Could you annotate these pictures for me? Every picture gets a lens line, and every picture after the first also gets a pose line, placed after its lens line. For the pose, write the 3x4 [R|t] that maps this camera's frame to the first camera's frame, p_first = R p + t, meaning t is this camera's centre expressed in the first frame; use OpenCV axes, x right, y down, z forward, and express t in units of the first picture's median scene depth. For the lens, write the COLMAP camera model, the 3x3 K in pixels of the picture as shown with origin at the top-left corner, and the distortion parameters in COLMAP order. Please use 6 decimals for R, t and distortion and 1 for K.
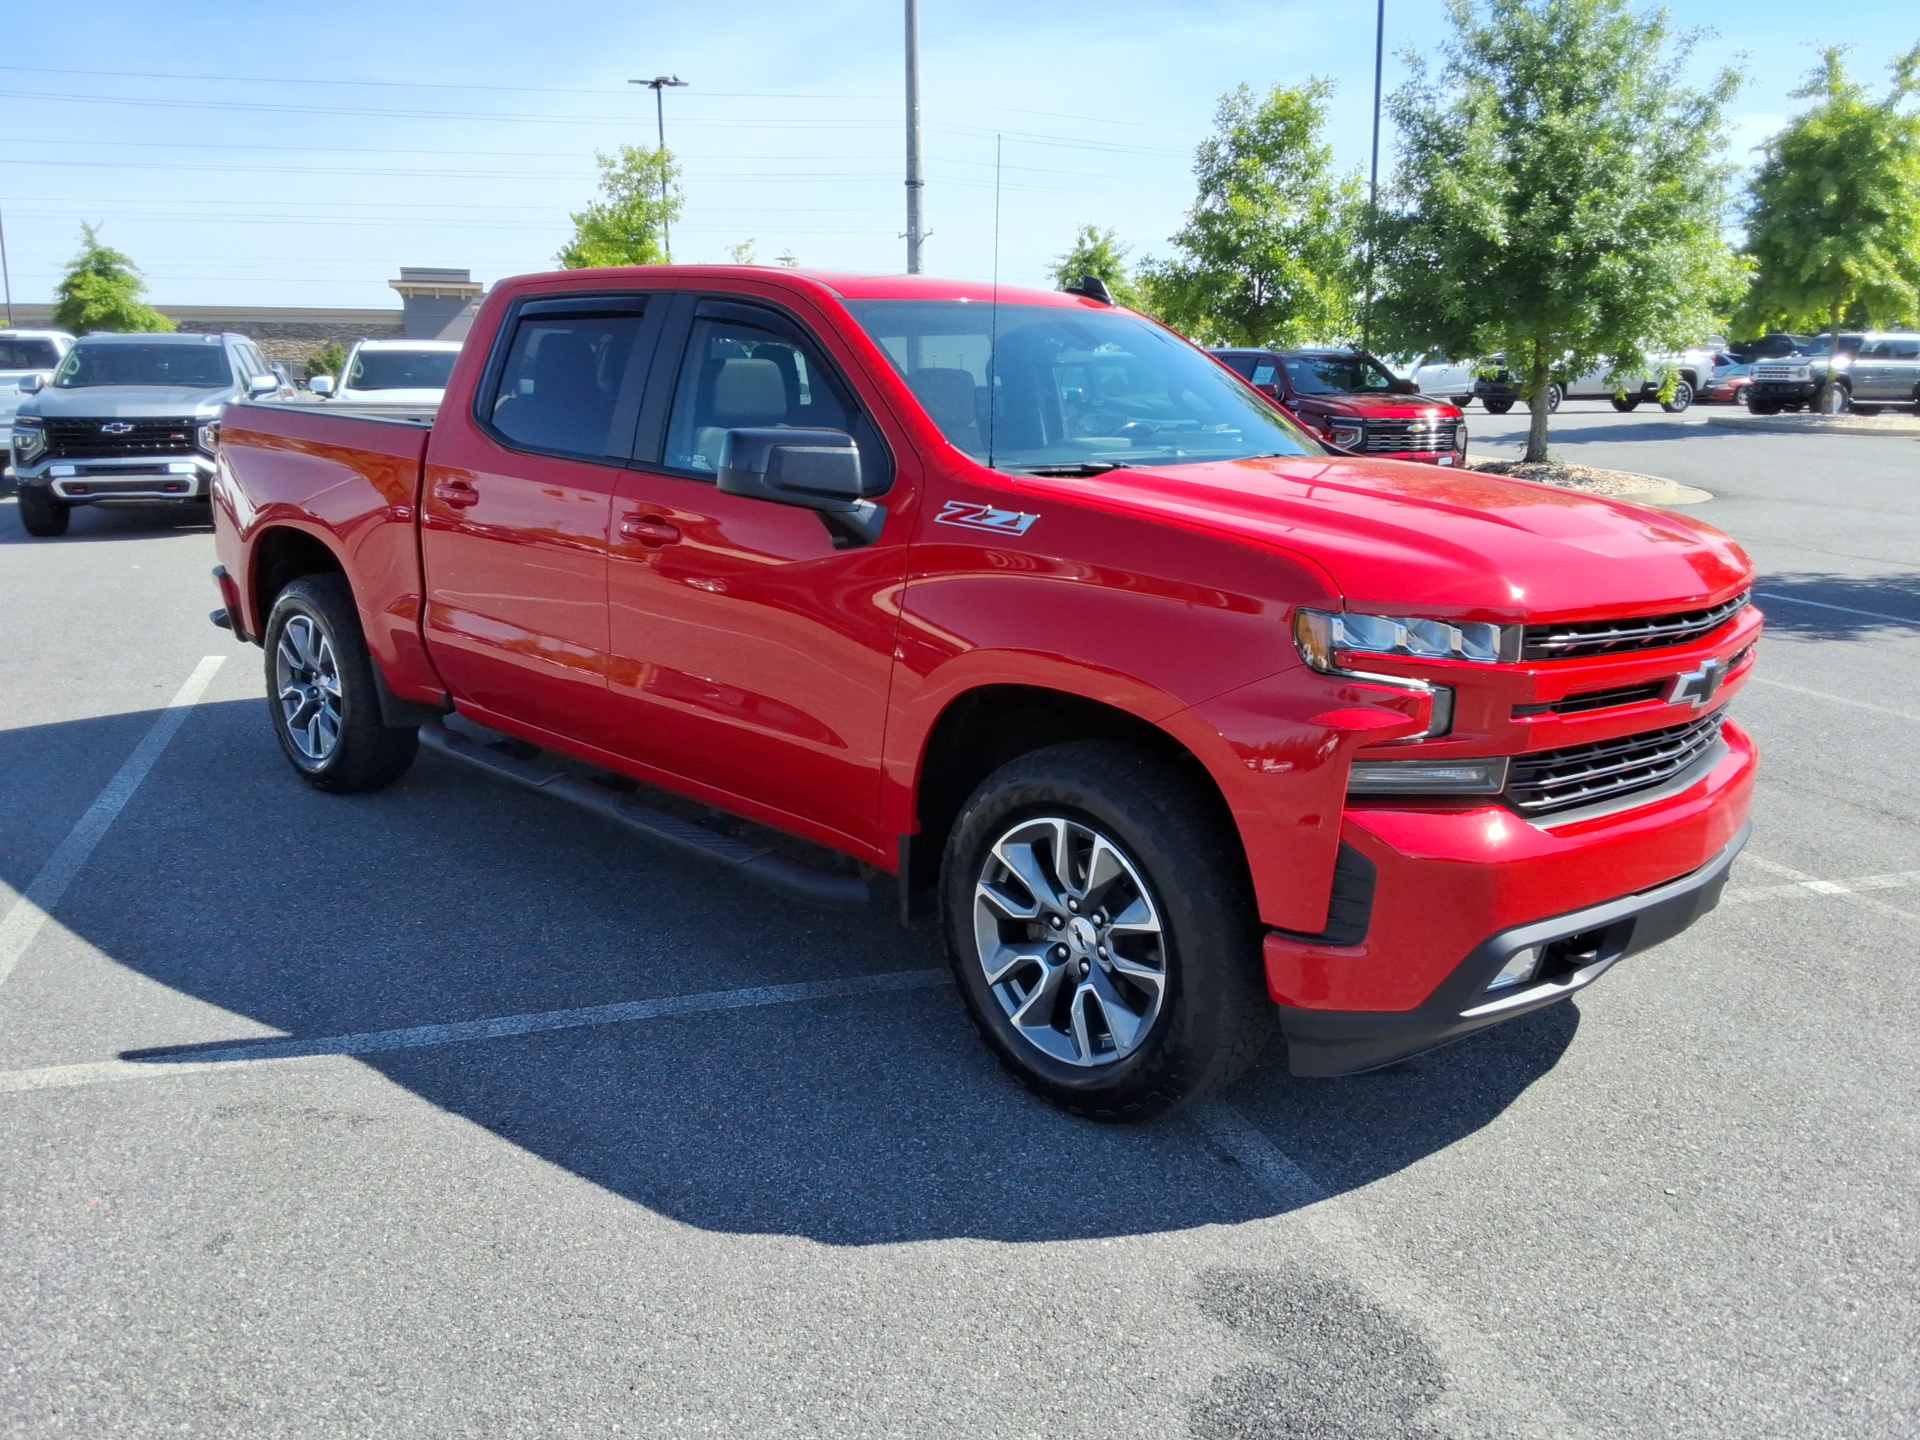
lens RADIAL K [[1546.0, 0, 988.2], [0, 1546.0, 711.2], [0, 0, 1]] dist [0.097741, -0.144523]
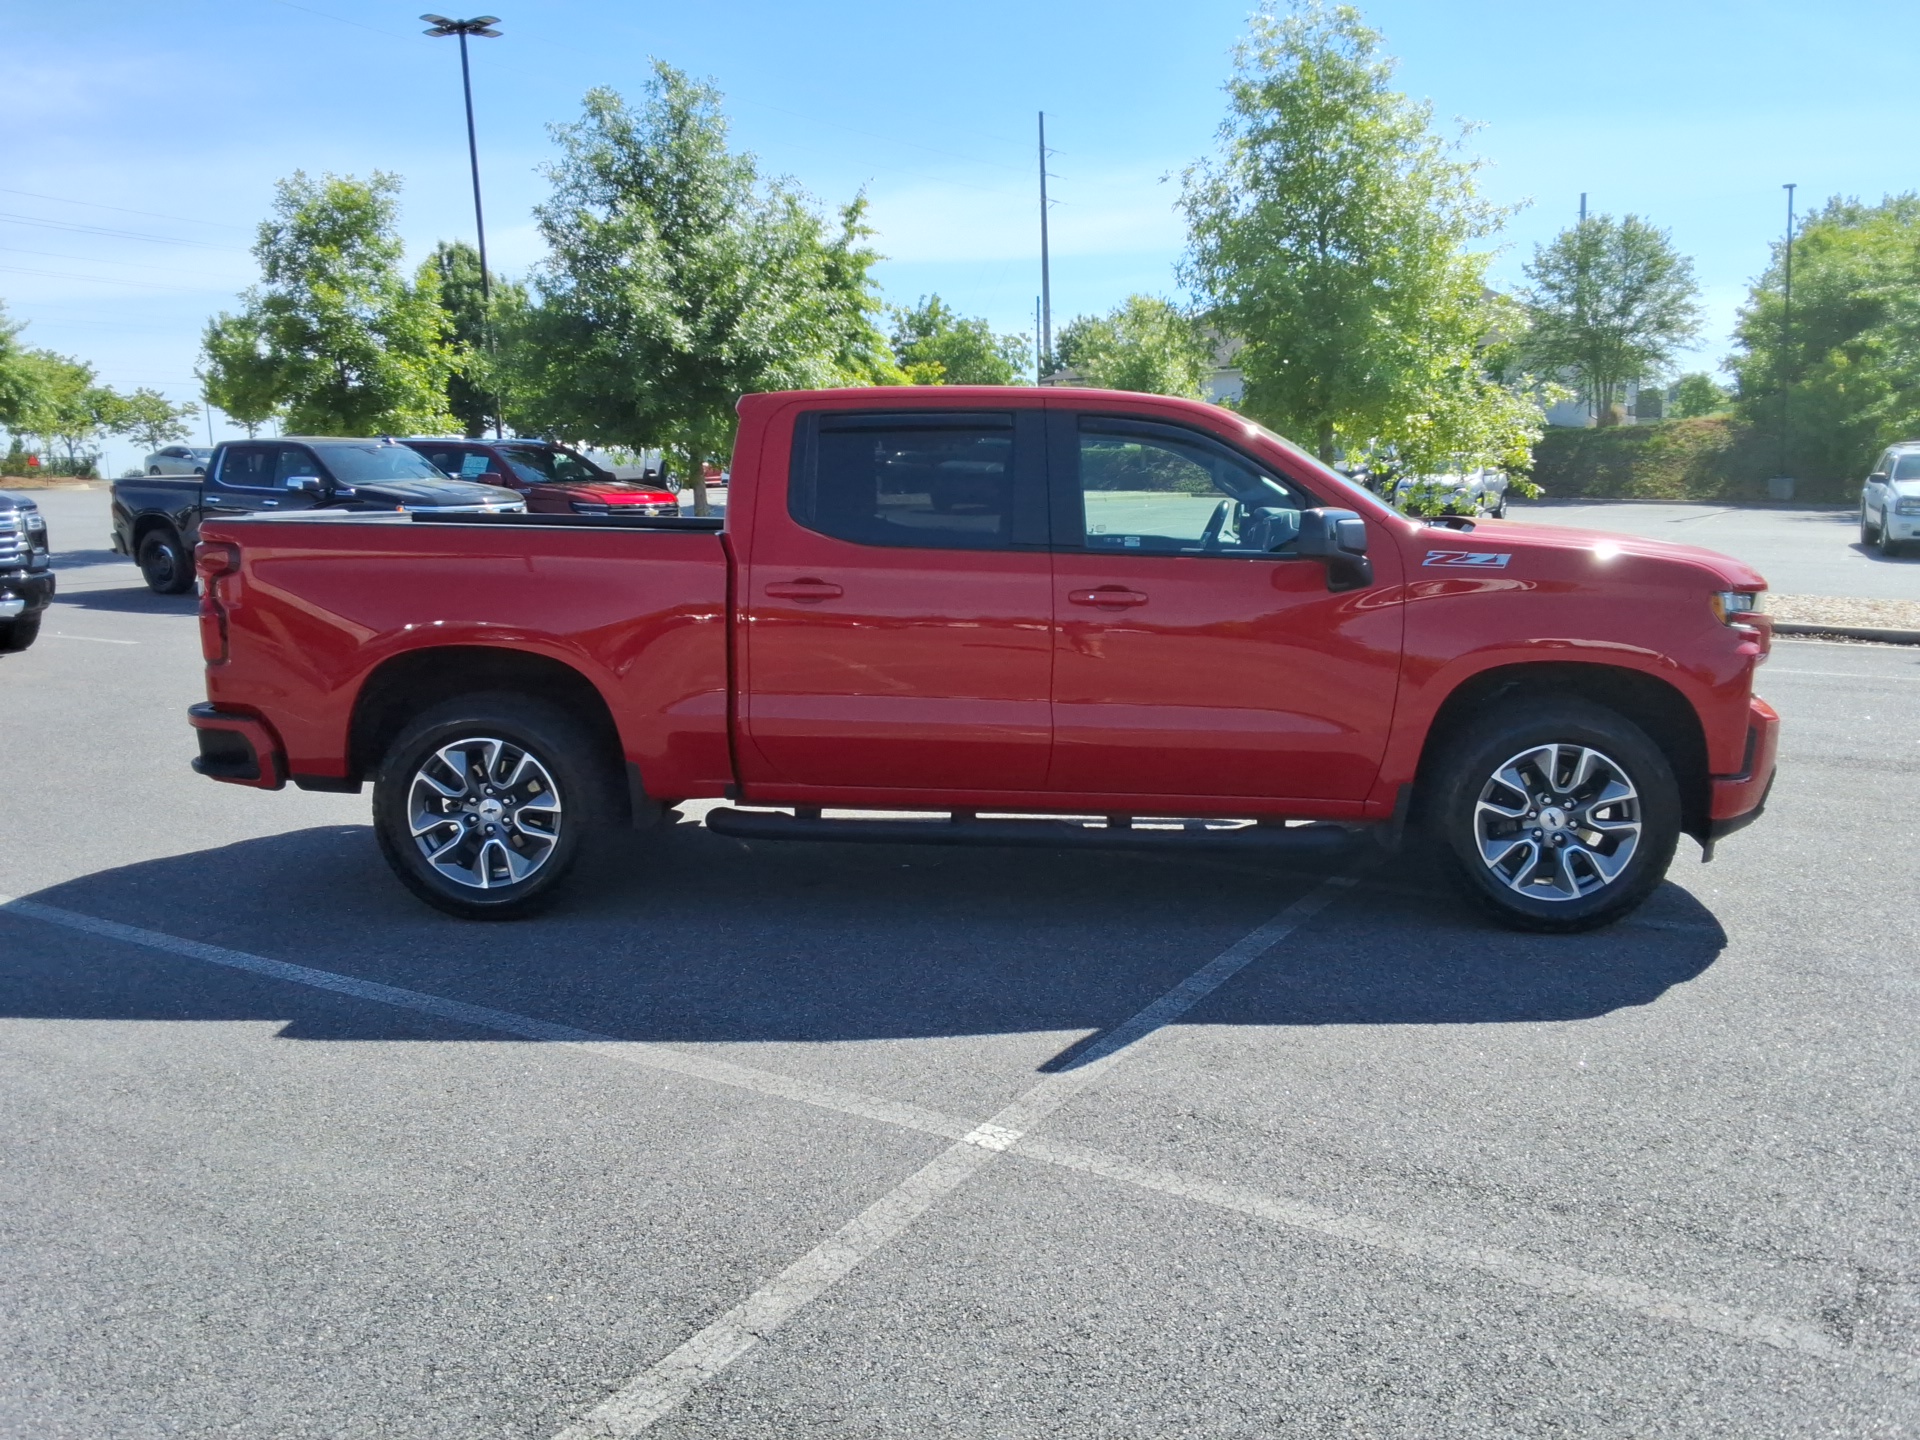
lens RADIAL K [[1564.1, 0, 958.4], [0, 1564.1, 690.5], [0, 0, 1]] dist [0.195830, -0.448818]
pose [[0.755721, -0.108508, 0.645841, -0.284547], [0.152339, 0.988253, -0.012221, -0.011088], [-0.636928, 0.107622, 0.763374, 0.028121]]
